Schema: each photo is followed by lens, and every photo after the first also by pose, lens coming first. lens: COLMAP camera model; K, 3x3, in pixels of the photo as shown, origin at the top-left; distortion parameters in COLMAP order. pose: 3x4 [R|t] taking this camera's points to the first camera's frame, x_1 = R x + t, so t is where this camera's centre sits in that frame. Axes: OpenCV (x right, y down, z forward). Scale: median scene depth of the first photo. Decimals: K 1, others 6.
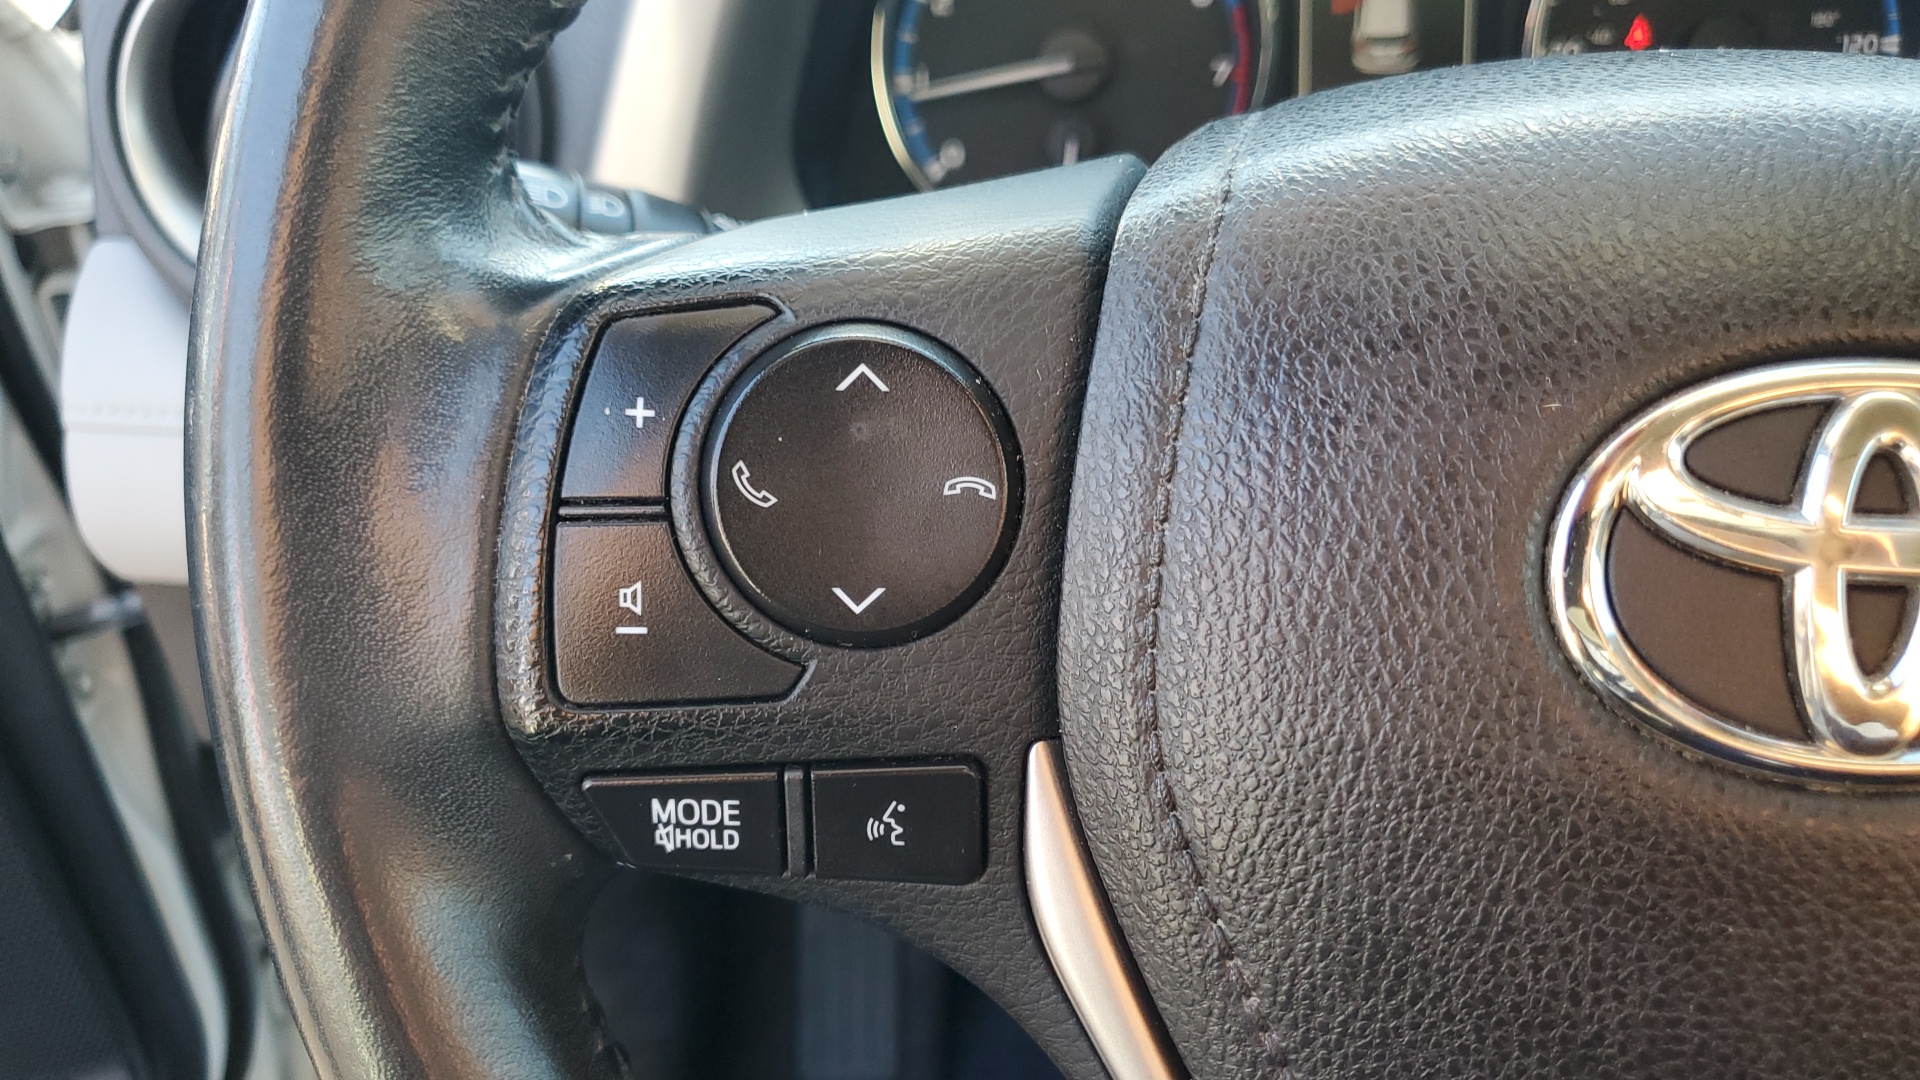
lens RADIAL K [[1511.5, 0, 998.4], [0, 1511.5, 542.1], [0, 0, 1]] dist [0.063972, -0.084810]
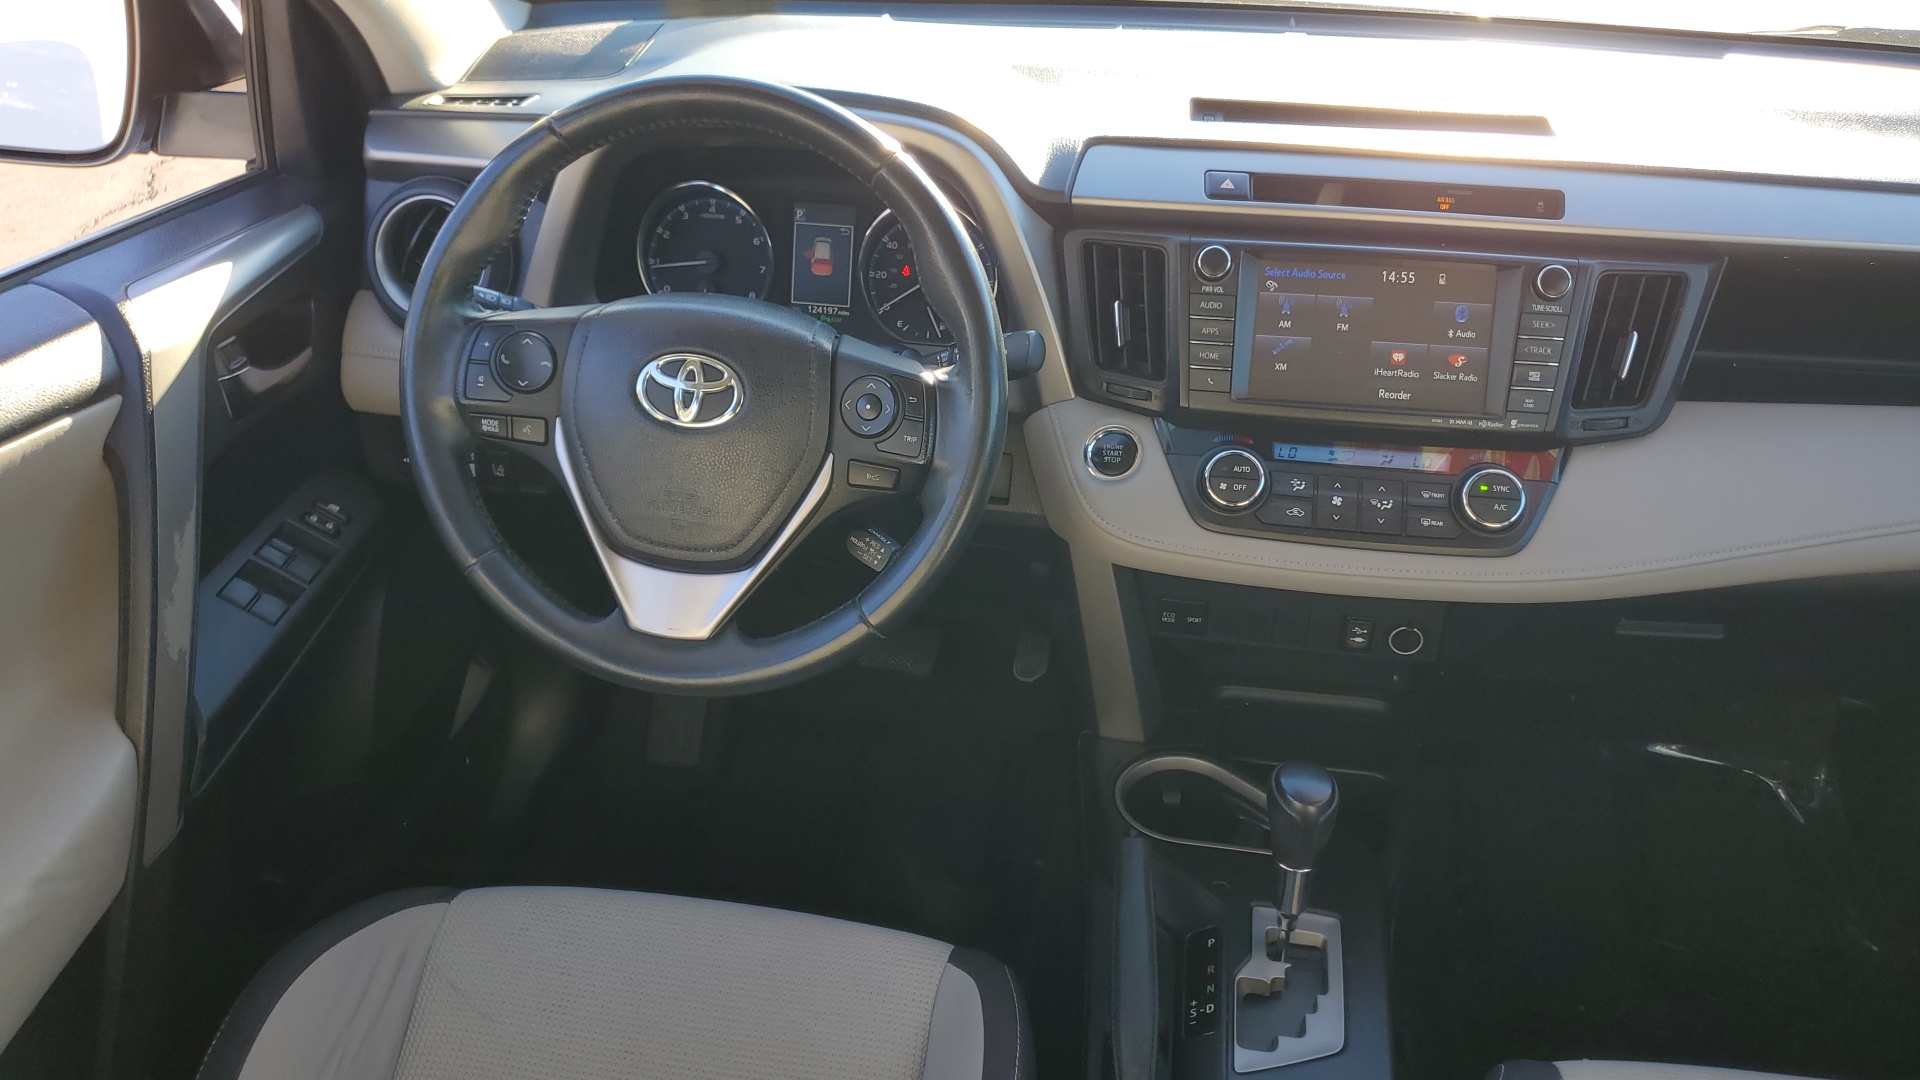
lens RADIAL K [[1511.5, 0, 967.6], [0, 1511.5, 544.0], [0, 0, 1]] dist [0.063972, -0.084810]
pose [[0.987363, 0.100902, -0.122199, 2.120230], [-0.106013, 0.993711, -0.036056, 0.613621], [0.117793, 0.048555, 0.991850, -4.004709]]
